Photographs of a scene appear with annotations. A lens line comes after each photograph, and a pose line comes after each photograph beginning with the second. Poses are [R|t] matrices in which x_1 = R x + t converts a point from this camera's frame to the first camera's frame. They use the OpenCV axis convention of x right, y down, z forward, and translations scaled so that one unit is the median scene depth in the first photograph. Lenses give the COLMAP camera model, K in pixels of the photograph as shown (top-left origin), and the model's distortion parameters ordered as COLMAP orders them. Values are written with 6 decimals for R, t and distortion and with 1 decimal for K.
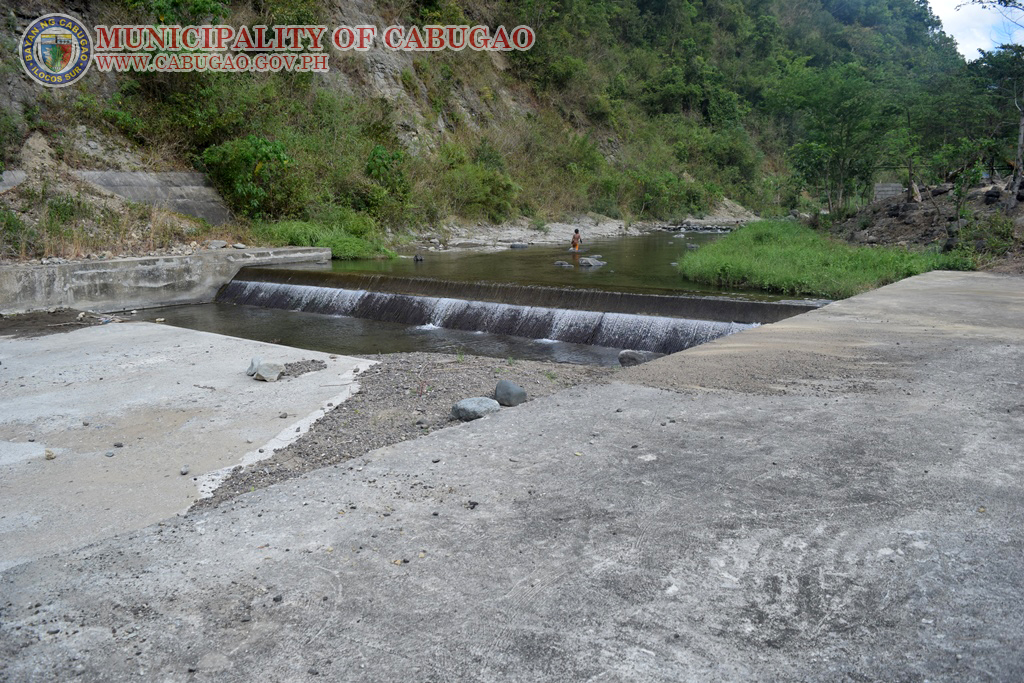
lens RADIAL K [[808.7, 0, 512.0], [0, 808.7, 341.5], [0, 0, 1]] dist [-0.086697, 0.013632]
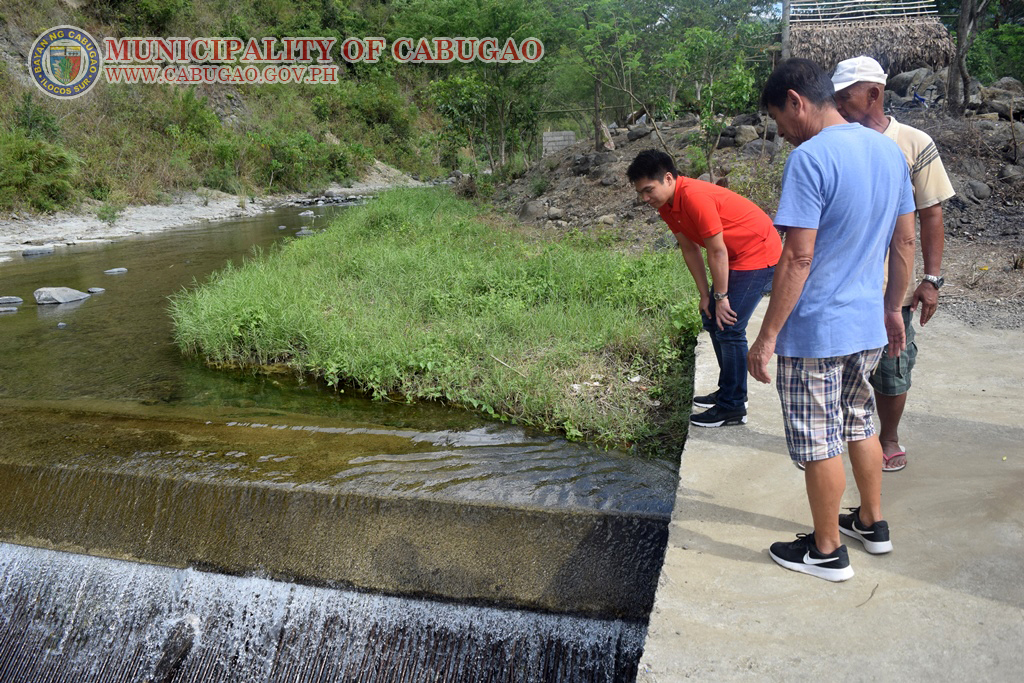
lens RADIAL K [[808.7, 0, 512.0], [0, 808.7, 341.5], [0, 0, 1]] dist [-0.086697, 0.013632]
pose [[0.922617, -0.117035, 0.367533, 0.075298], [0.101985, 0.992964, 0.060181, -0.029766], [-0.371990, -0.018041, 0.928061, 0.179424]]
